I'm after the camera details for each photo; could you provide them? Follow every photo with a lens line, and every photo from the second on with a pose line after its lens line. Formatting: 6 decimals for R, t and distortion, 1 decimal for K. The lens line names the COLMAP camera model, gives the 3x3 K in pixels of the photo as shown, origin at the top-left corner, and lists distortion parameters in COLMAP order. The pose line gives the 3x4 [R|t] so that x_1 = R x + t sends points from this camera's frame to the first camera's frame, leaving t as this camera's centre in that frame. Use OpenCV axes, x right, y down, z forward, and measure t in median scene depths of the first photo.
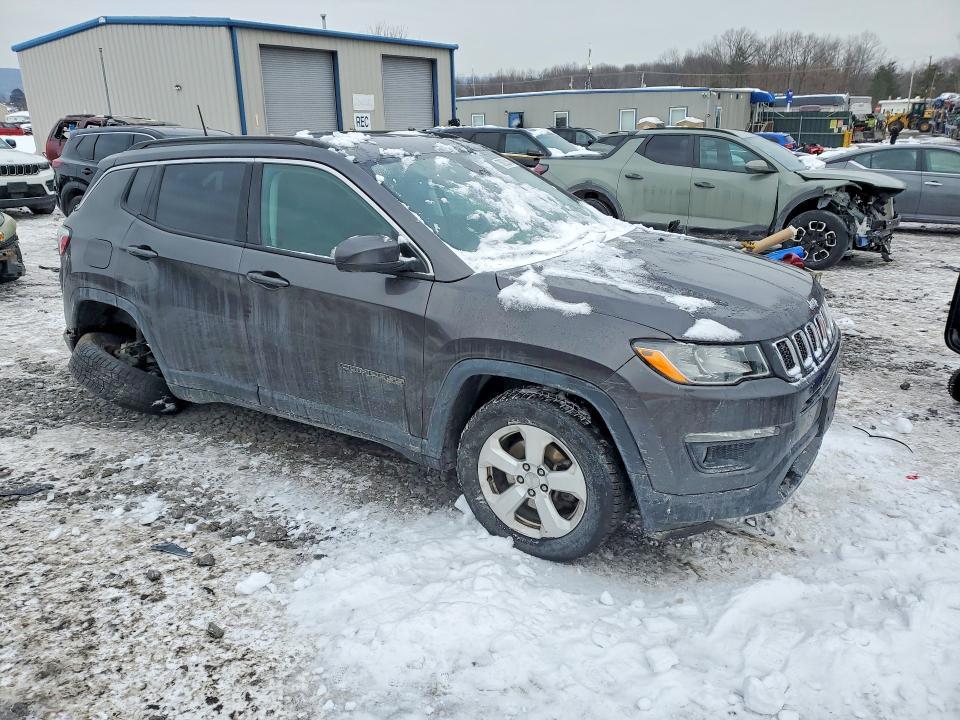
lens RADIAL K [[744.2, 0, 480.0], [0, 744.2, 360.0], [0, 0, 1]] dist [0.042788, -0.004791]
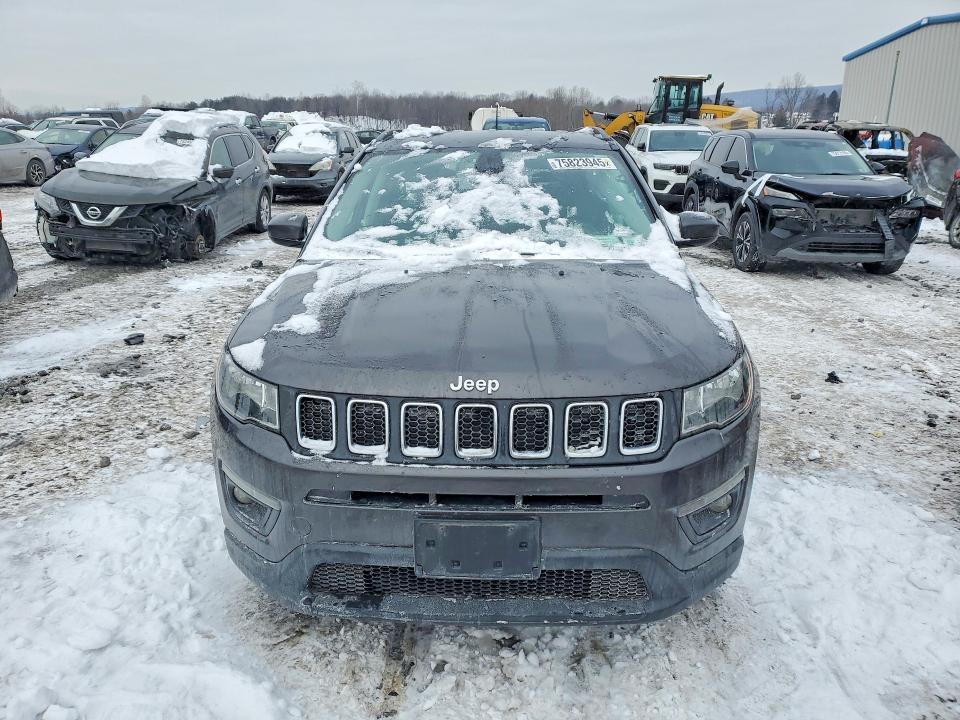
lens RADIAL K [[763.7, 0, 480.0], [0, 763.7, 360.0], [0, 0, 1]] dist [0.006143, -0.003299]
pose [[0.500671, 0.258514, -0.826135, 1.046934], [-0.268737, 0.953629, 0.135544, -0.197972], [0.822867, 0.154150, 0.546926, 0.677732]]
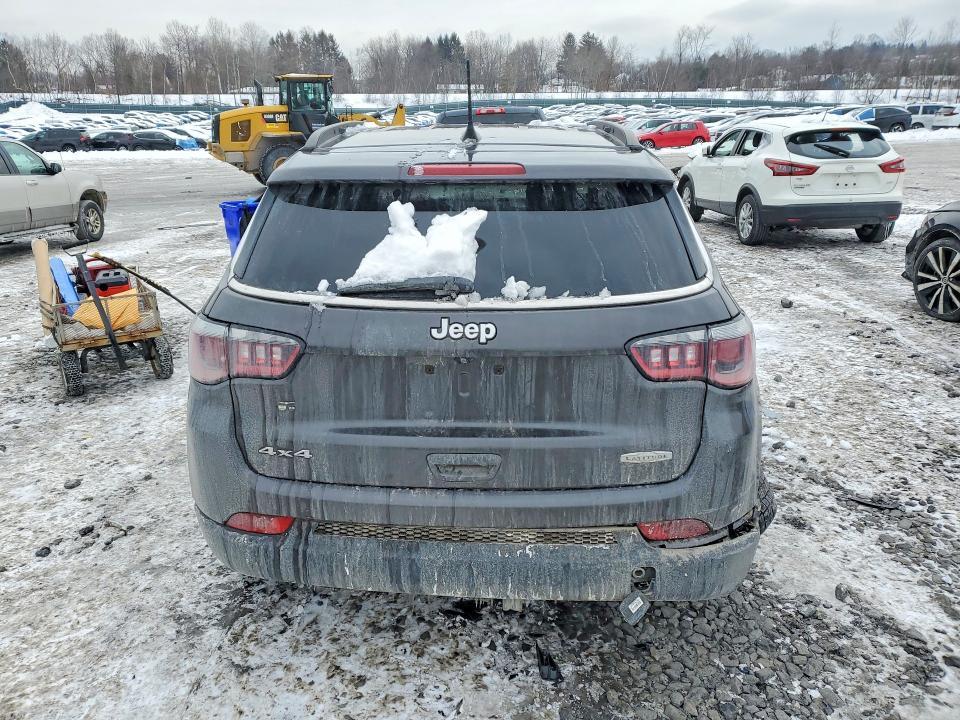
lens RADIAL K [[763.7, 0, 480.0], [0, 763.7, 360.0], [0, 0, 1]] dist [0.006143, -0.003299]
pose [[-0.530085, -0.238740, 0.813642, -1.312581], [0.263469, 0.865679, 0.425658, -0.590530], [-0.805974, 0.440004, -0.395982, 2.052775]]
